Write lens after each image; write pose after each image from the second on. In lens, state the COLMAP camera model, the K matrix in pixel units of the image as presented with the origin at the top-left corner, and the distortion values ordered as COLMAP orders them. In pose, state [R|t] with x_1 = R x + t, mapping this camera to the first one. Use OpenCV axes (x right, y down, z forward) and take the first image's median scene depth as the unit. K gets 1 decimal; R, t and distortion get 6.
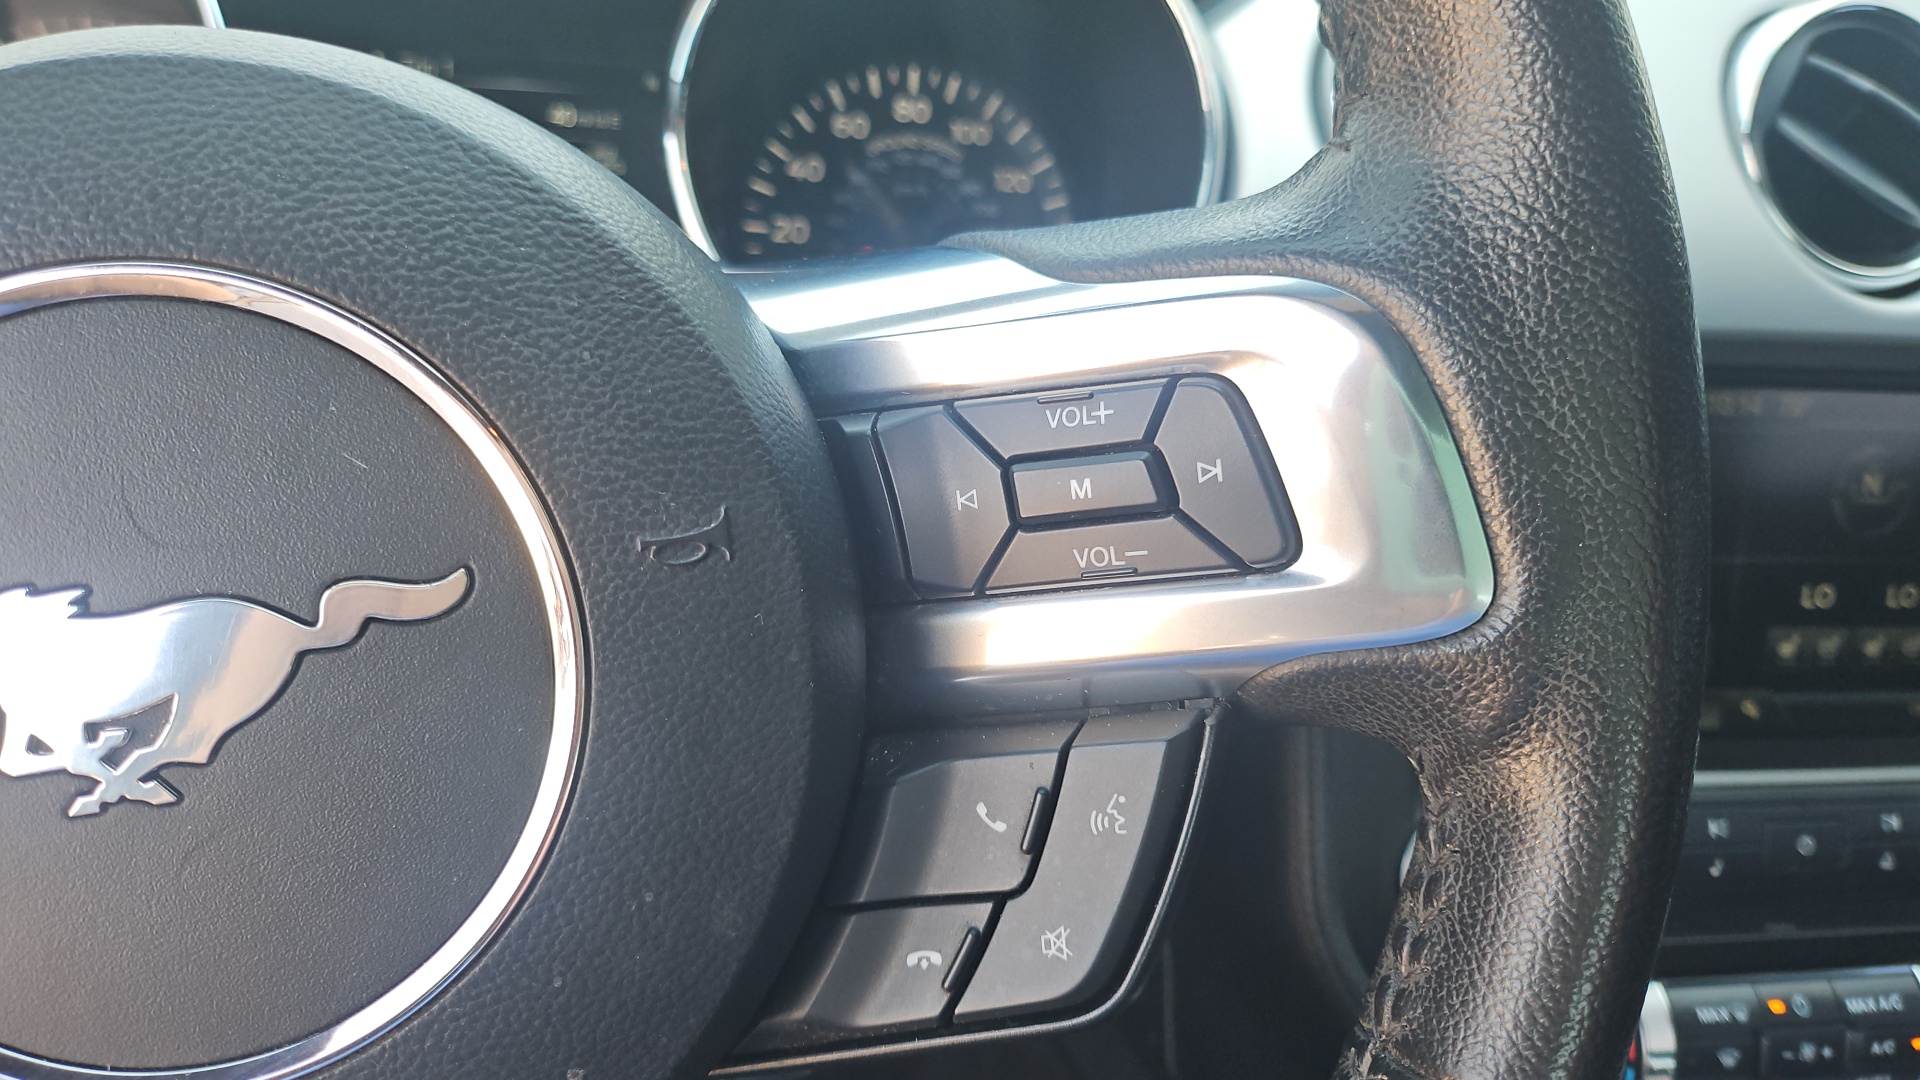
lens RADIAL K [[1378.6, 0, 960.0], [0, 1378.6, 540.0], [0, 0, 1]] dist [0.019840, -0.046771]
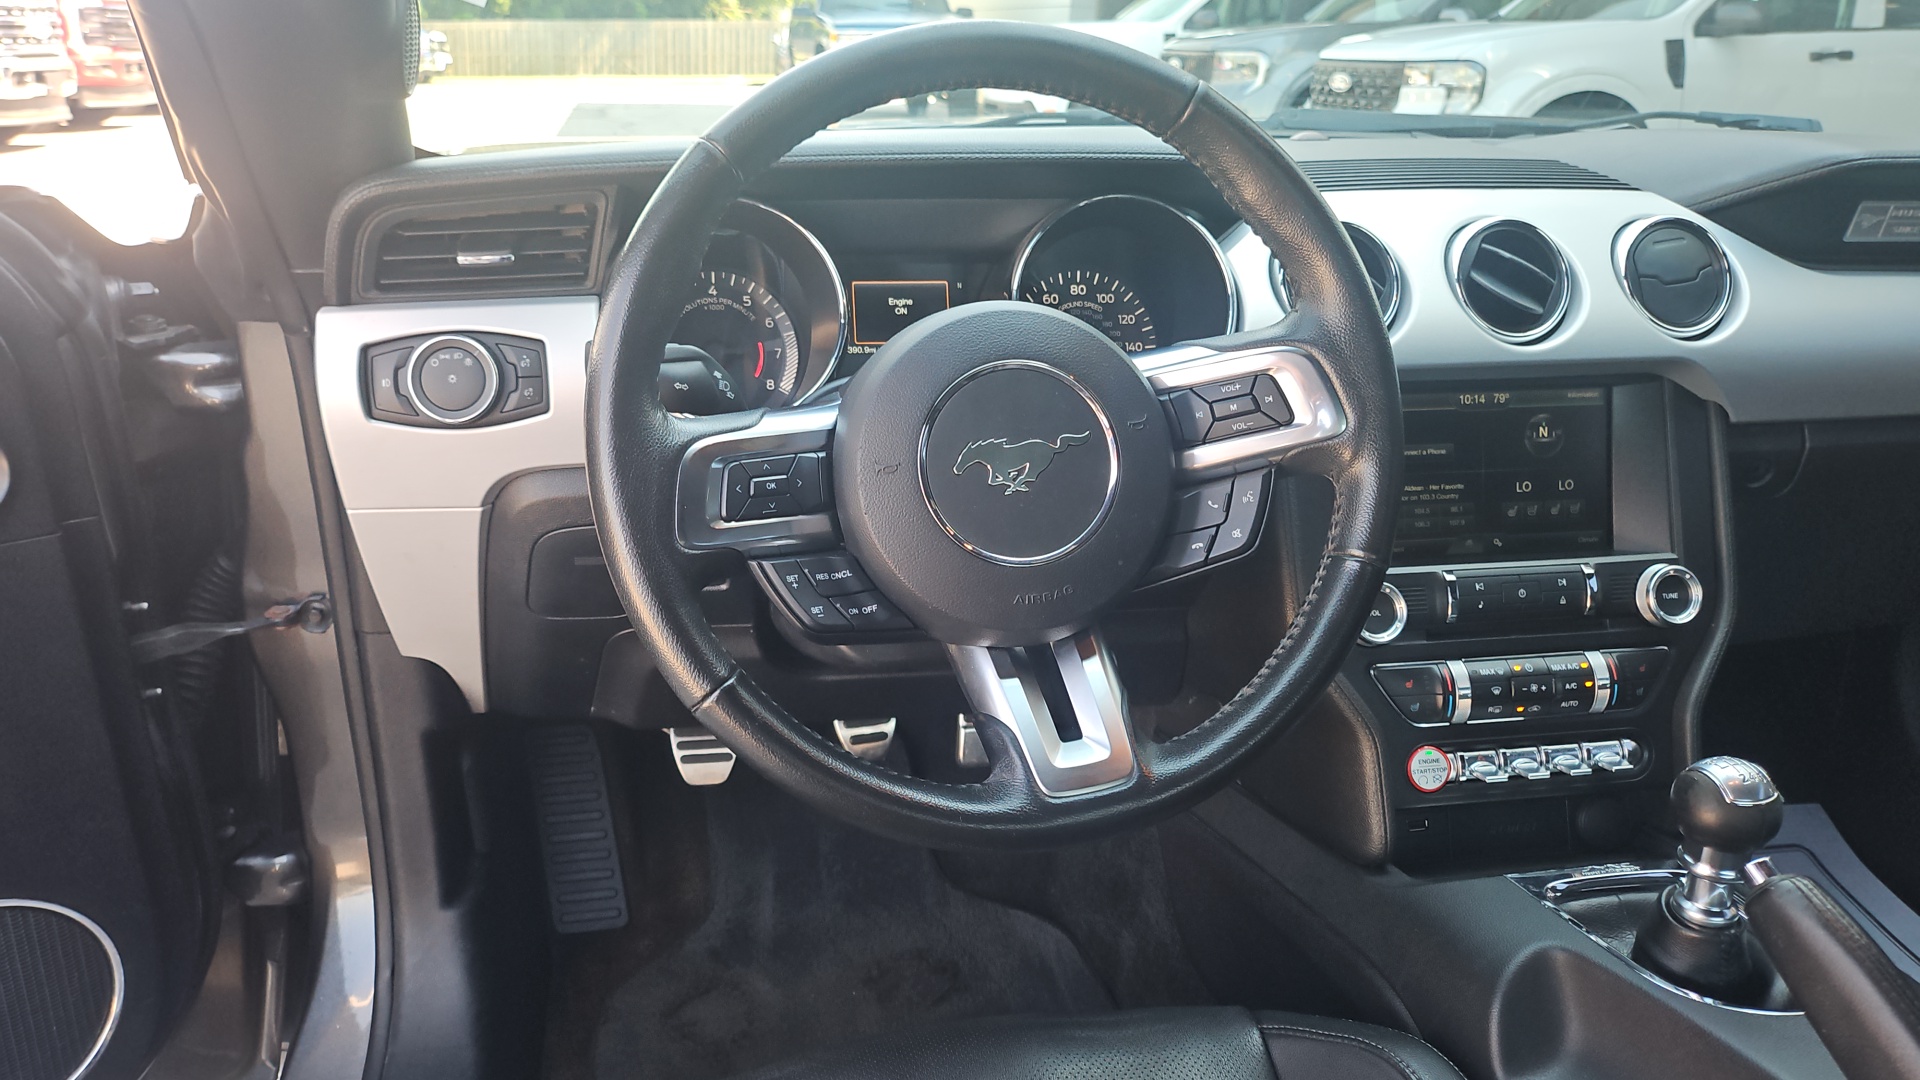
lens RADIAL K [[1265.2, 0, 977.4], [0, 1265.2, 529.7], [0, 0, 1]] dist [0.043670, -0.000428]
pose [[0.996781, -0.069446, 0.040048, -0.847079], [0.072428, 0.994274, -0.078571, 0.568340], [-0.034362, 0.081218, 0.996104, -2.610676]]
